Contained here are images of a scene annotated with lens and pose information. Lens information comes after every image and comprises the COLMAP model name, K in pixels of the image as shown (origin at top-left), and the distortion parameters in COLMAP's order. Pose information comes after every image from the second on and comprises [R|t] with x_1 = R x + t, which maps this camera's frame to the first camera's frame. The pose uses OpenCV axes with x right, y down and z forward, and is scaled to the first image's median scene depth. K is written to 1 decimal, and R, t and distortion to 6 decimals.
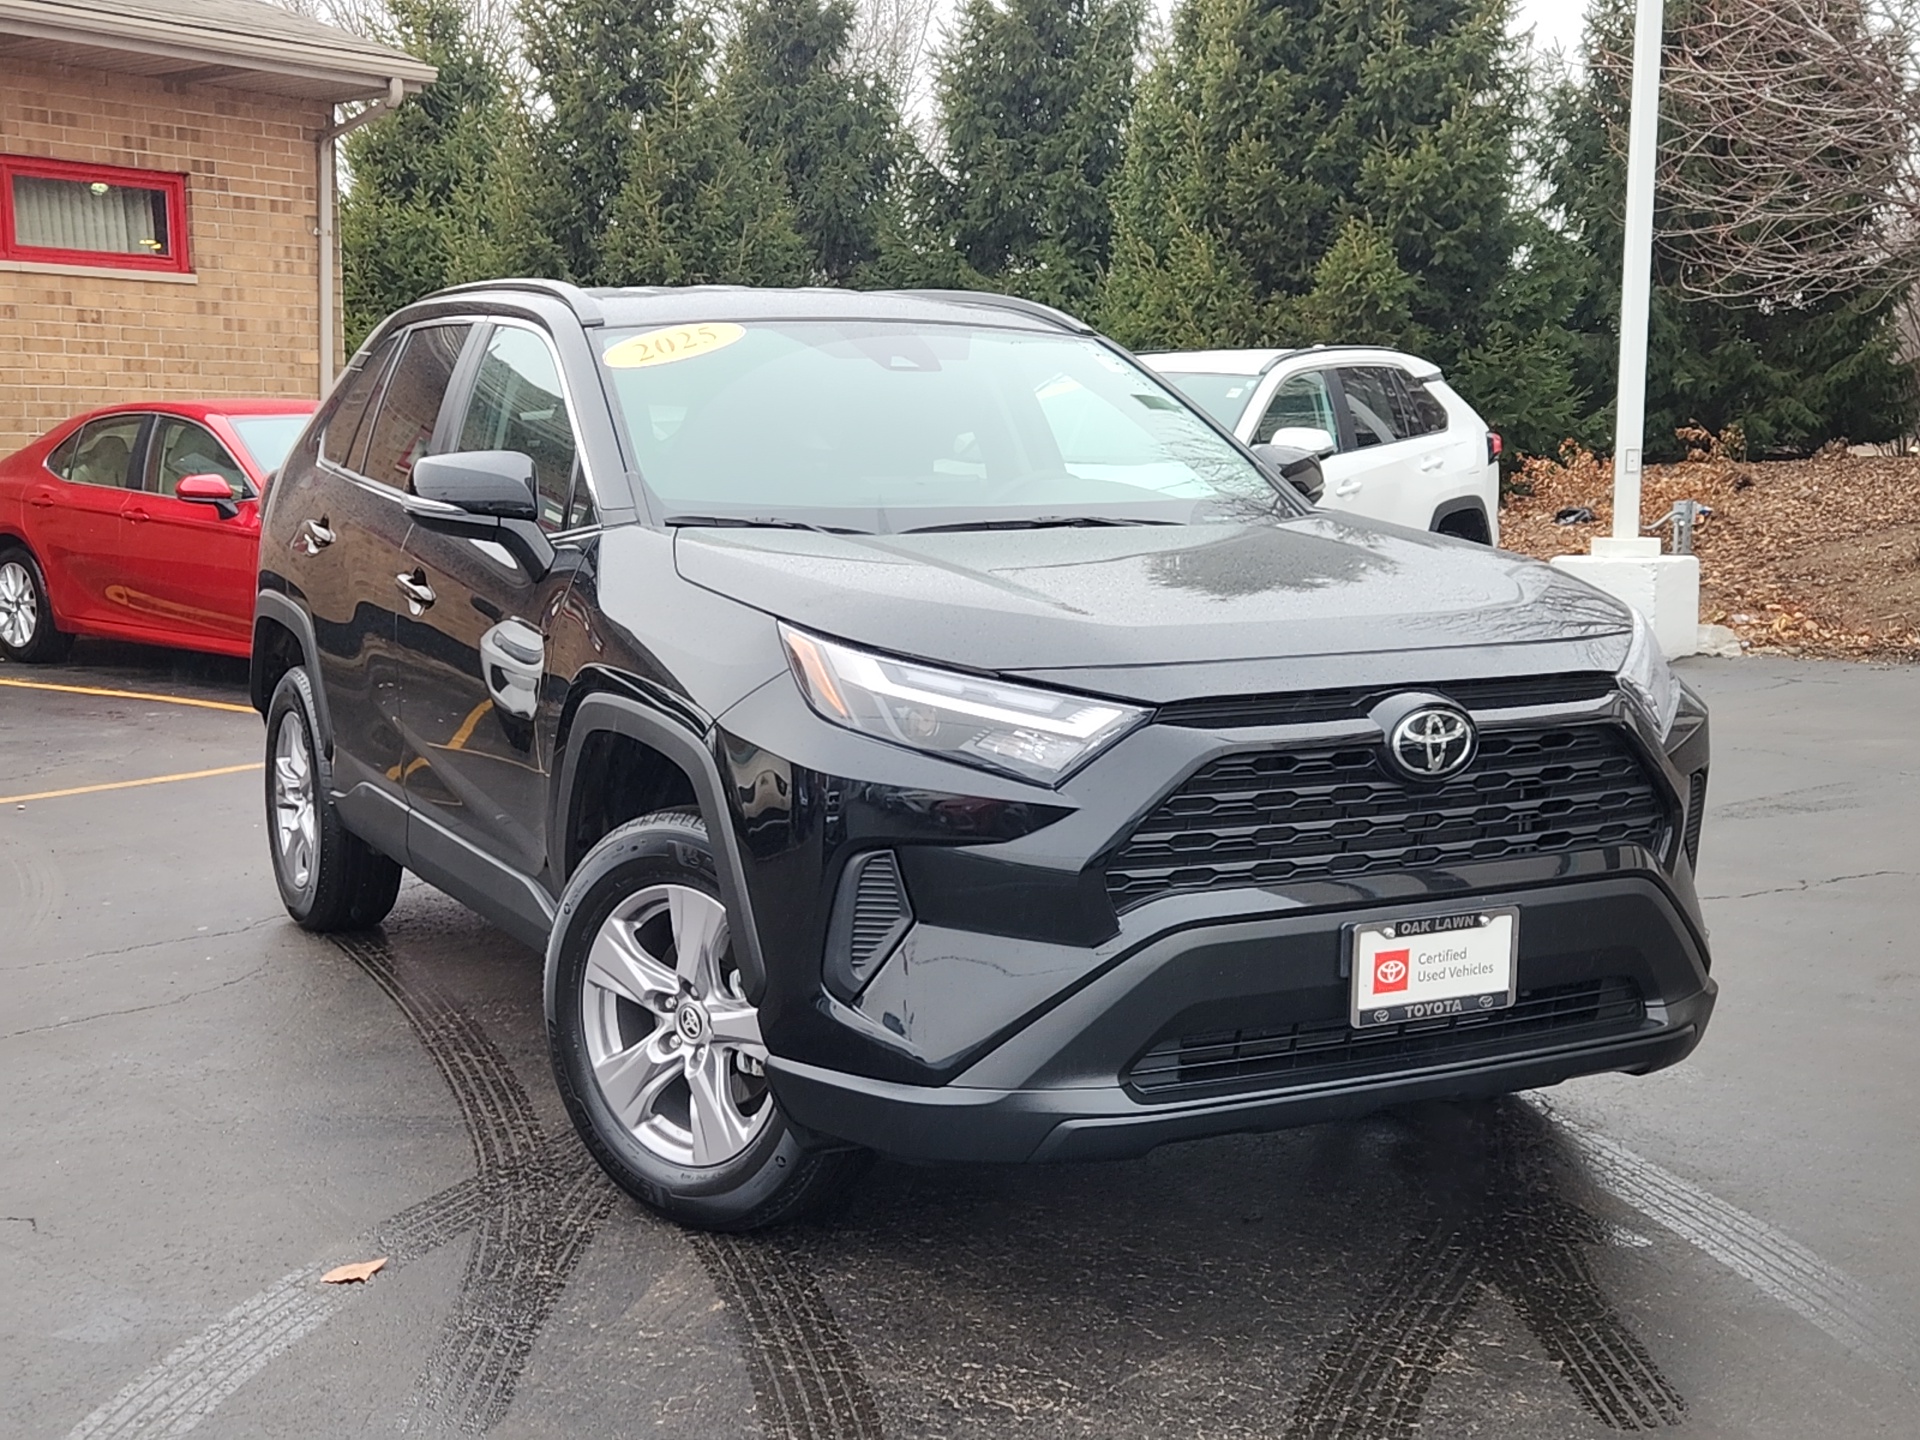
lens RADIAL K [[2371.0, 0, 936.3], [0, 2371.0, 710.6], [0, 0, 1]] dist [0.094631, -0.055701]
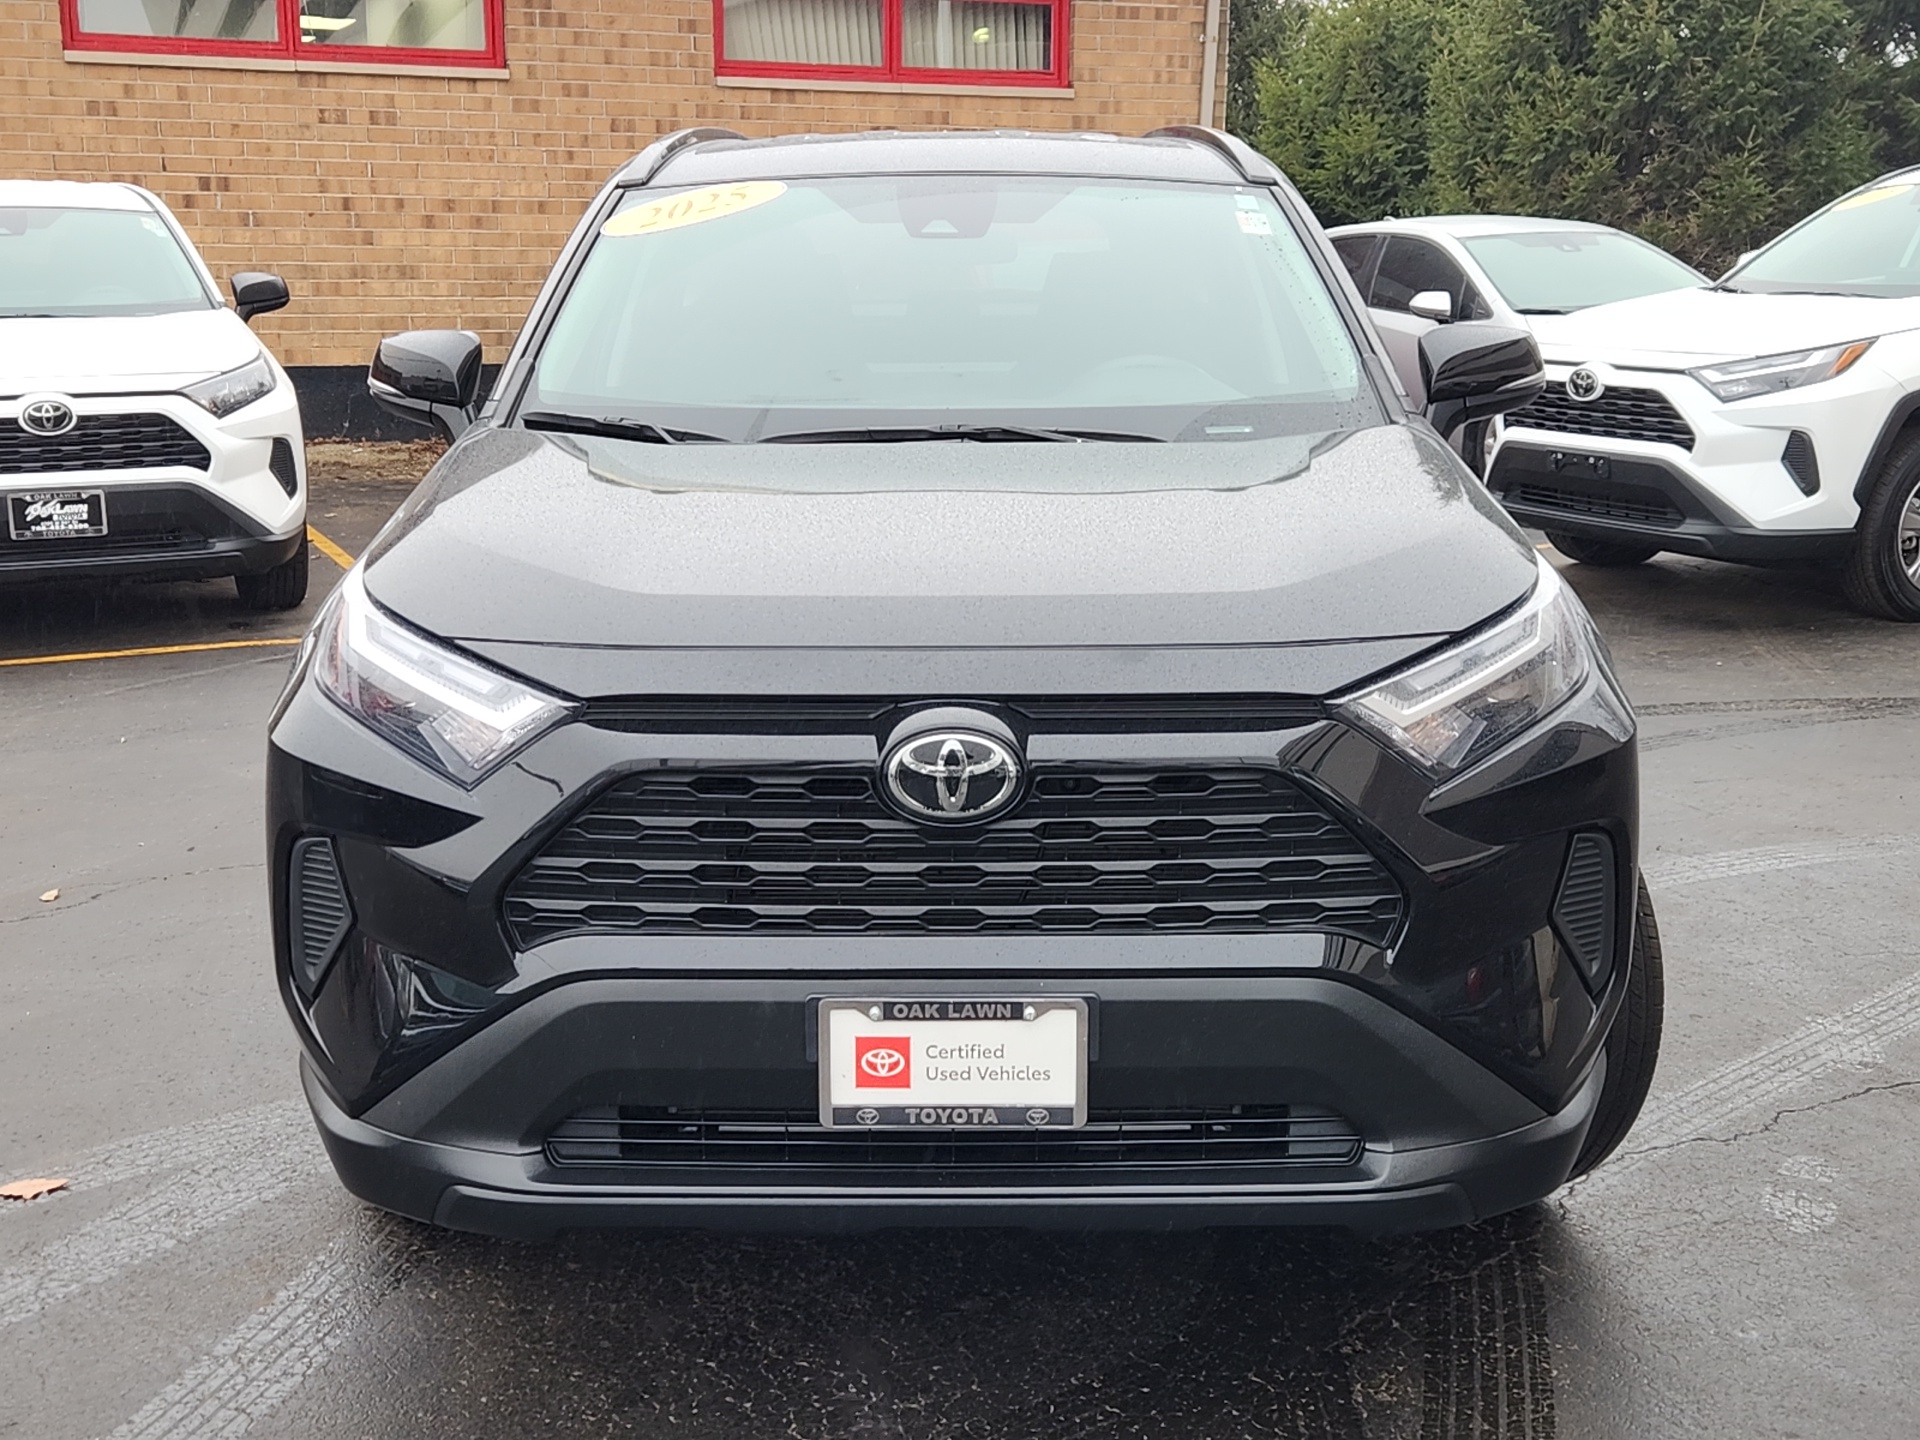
lens RADIAL K [[2371.0, 0, 936.3], [0, 2371.0, 710.6], [0, 0, 1]] dist [0.094631, -0.055701]
pose [[0.885001, 0.092853, -0.456236, 0.540691], [-0.053760, 0.993737, 0.097961, -0.080093], [0.462475, -0.062169, 0.884450, 0.324788]]
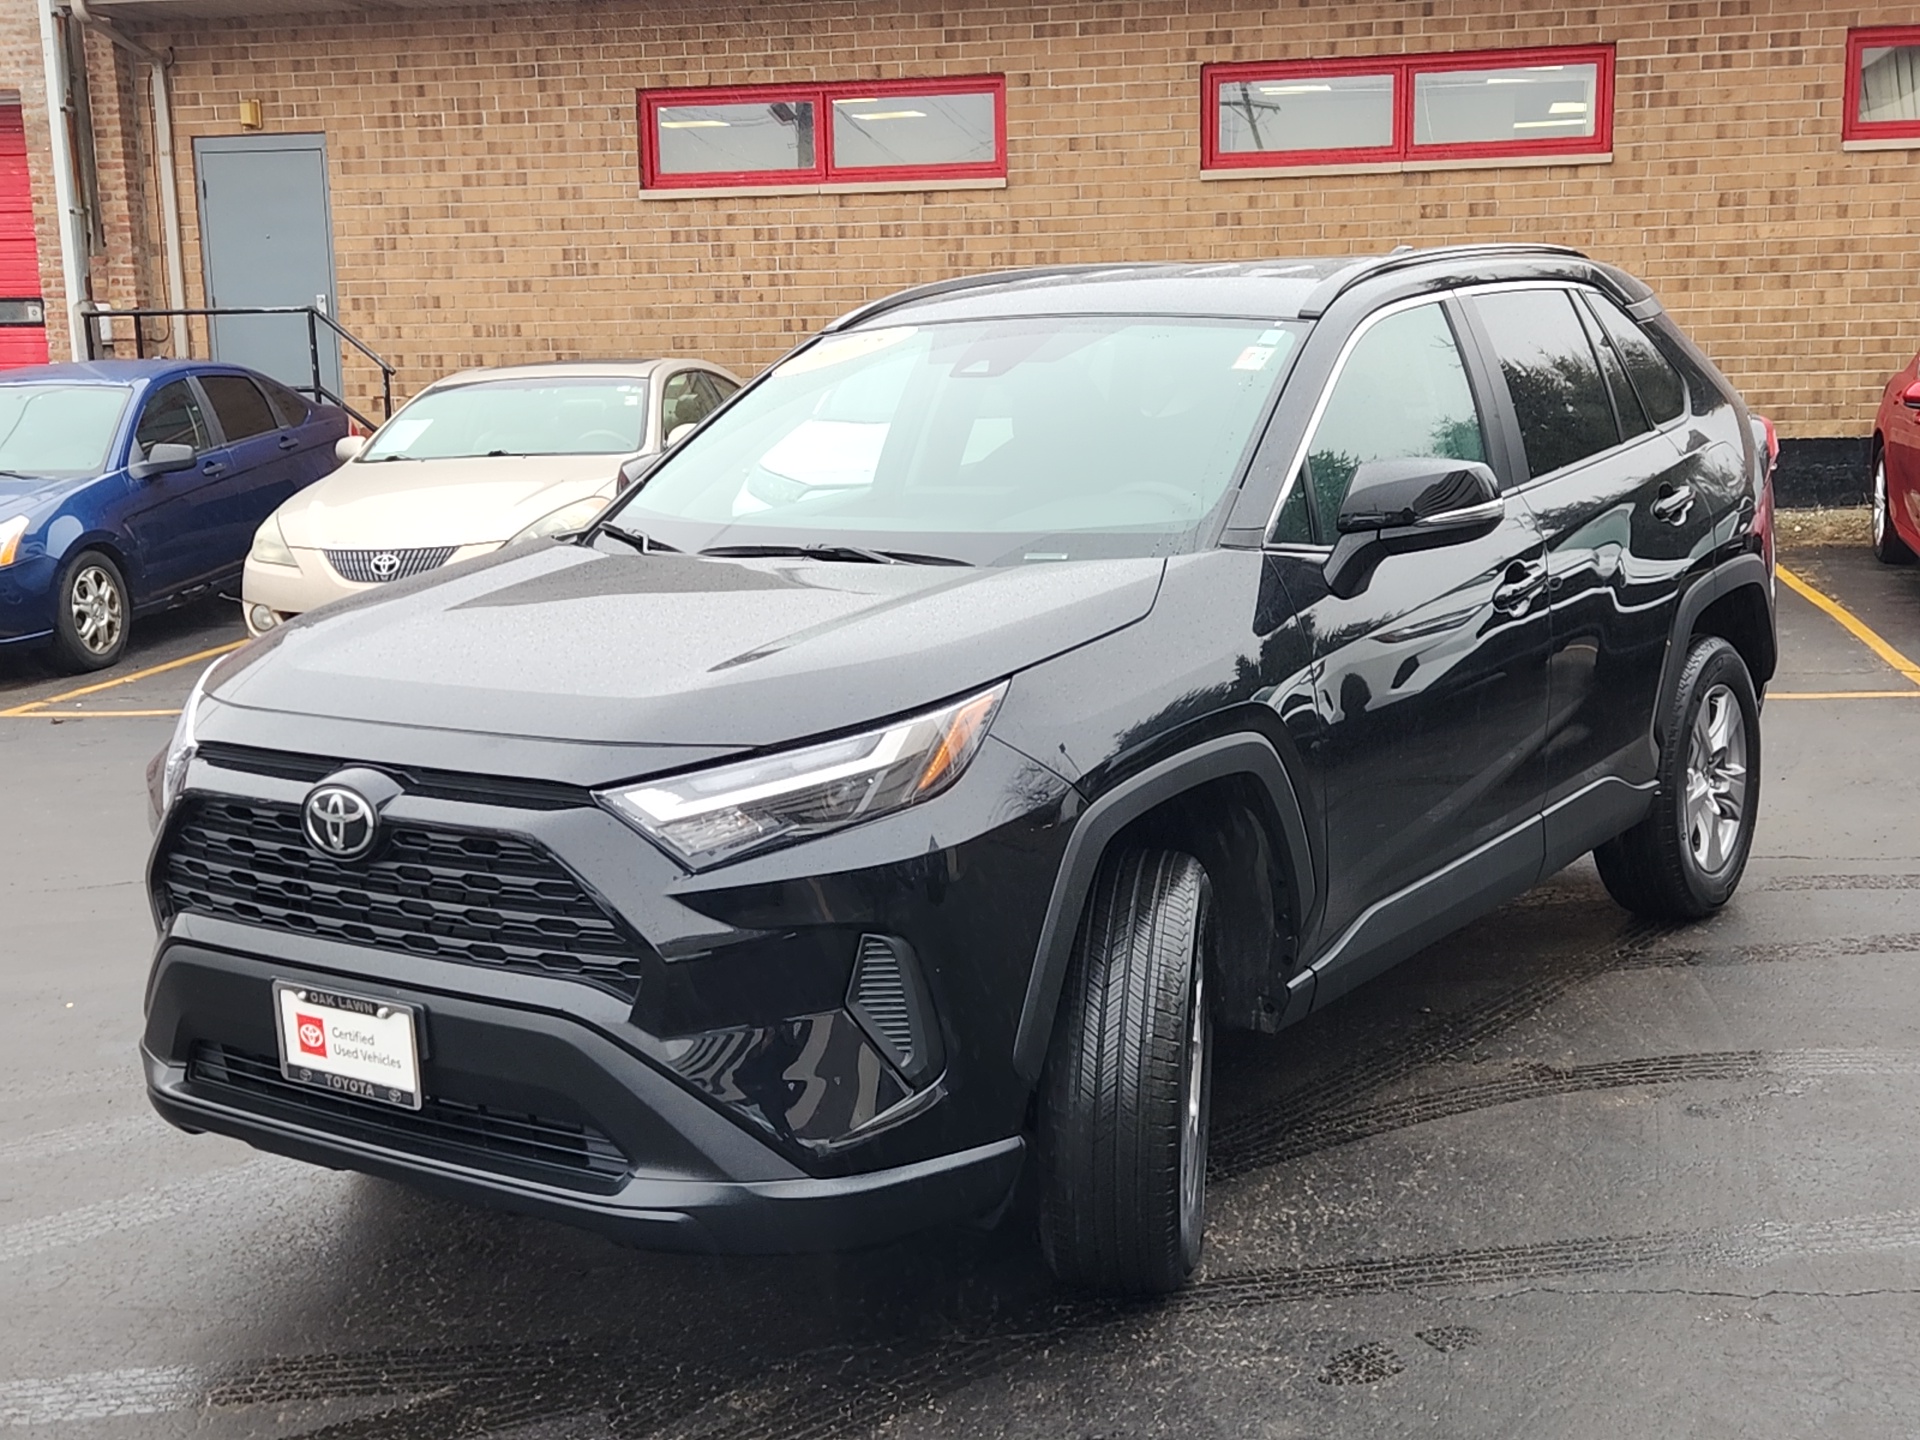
lens RADIAL K [[2371.0, 0, 936.3], [0, 2371.0, 710.6], [0, 0, 1]] dist [0.094631, -0.055701]
pose [[0.452772, 0.134608, -0.881407, 1.177142], [-0.073101, 0.990815, 0.113765, -0.161791], [0.888625, 0.012922, 0.458453, 0.754735]]
